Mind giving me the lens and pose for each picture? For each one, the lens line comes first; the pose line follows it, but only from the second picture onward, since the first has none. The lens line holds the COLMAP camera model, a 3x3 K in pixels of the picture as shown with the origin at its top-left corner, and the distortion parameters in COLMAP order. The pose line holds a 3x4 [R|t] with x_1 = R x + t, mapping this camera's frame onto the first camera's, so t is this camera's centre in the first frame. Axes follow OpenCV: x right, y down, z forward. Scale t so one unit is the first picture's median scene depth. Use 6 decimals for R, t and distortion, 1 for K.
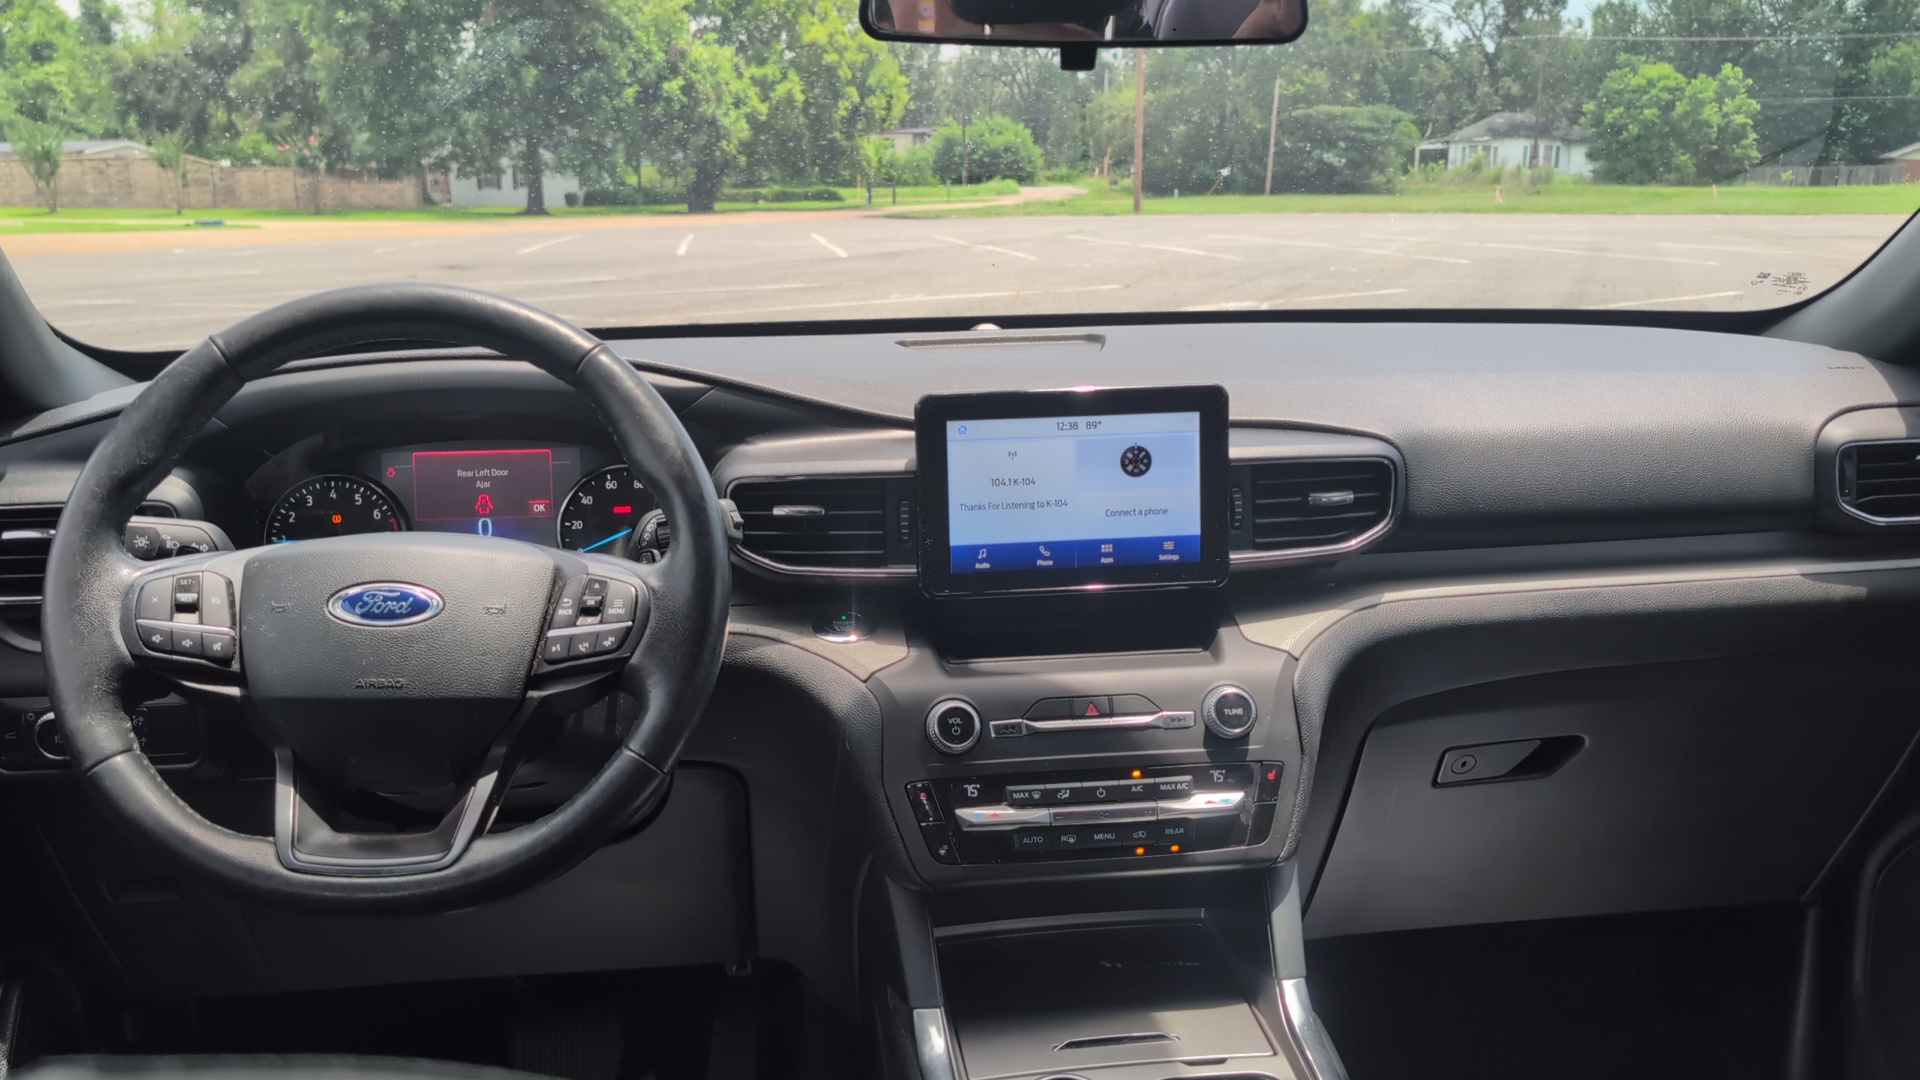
lens RADIAL K [[1589.3, 0, 962.0], [0, 1589.3, 528.4], [0, 0, 1]] dist [0.012590, -0.013165]
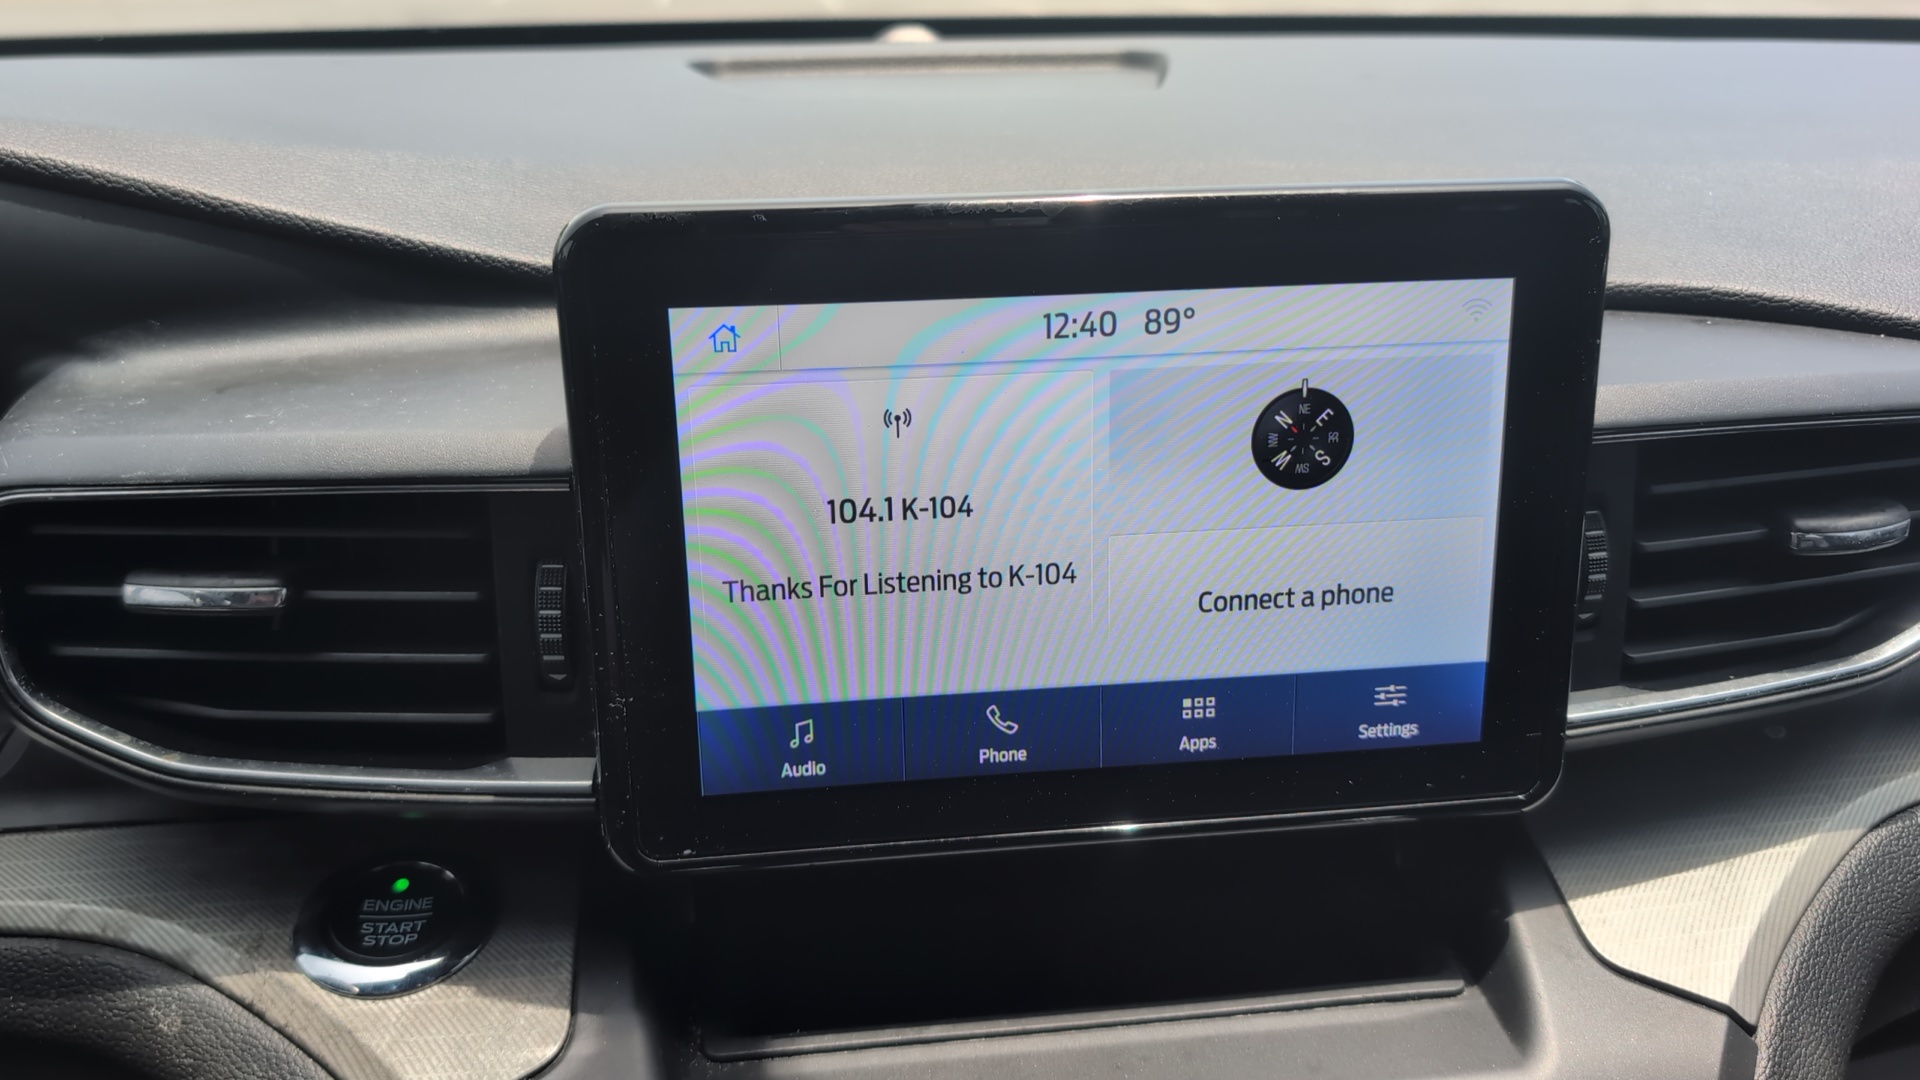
lens RADIAL K [[1577.7, 0, 960.0], [0, 1577.7, 540.0], [0, 0, 1]] dist [0.030491, -0.074148]
pose [[0.999955, 0.009489, -0.000525, 0.043282], [-0.009303, 0.988689, 0.149690, -0.067743], [0.001939, -0.149679, 0.988733, 0.691848]]
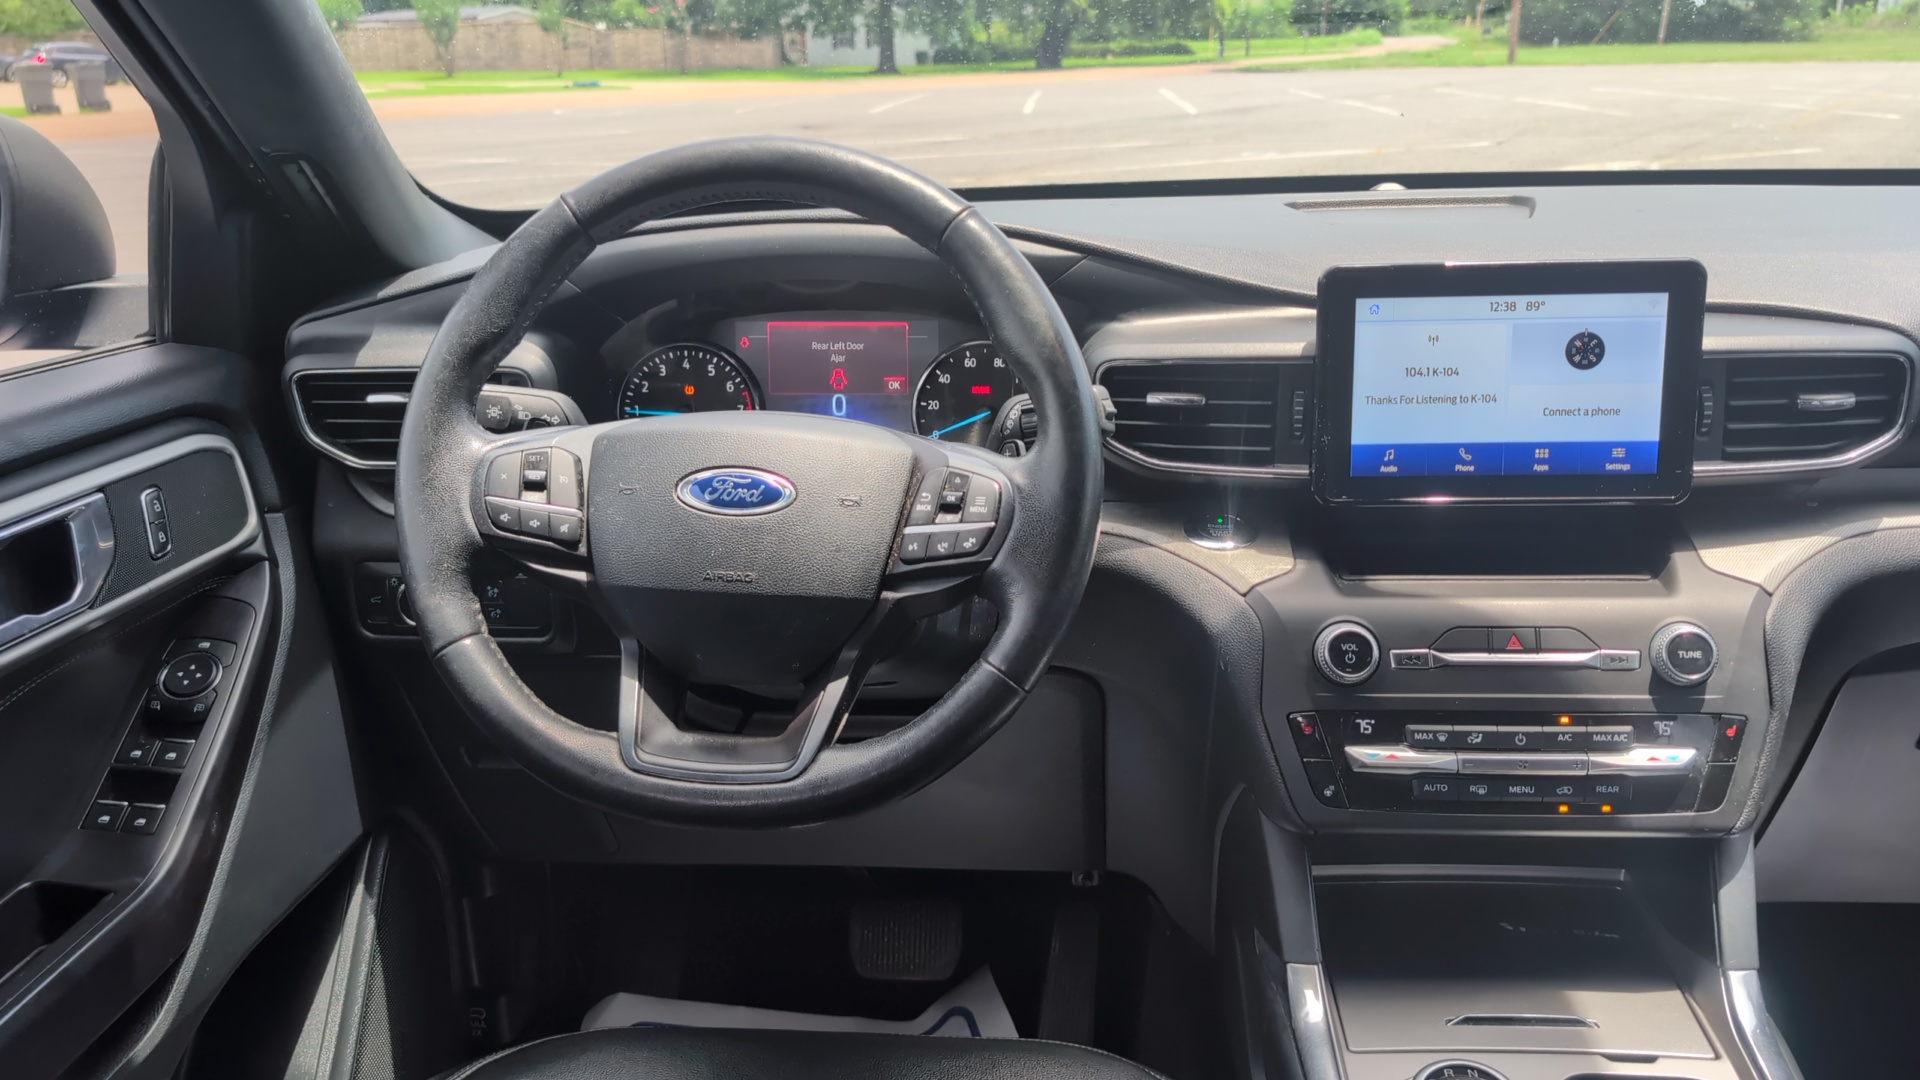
lens RADIAL K [[1577.7, 0, 960.0], [0, 1577.7, 540.0], [0, 0, 1]] dist [0.030491, -0.074148]
pose [[0.977558, 0.049733, -0.204711, -0.037099], [-0.030389, 0.994862, 0.096576, -0.013534], [0.208462, -0.088188, 0.974046, 0.108109]]
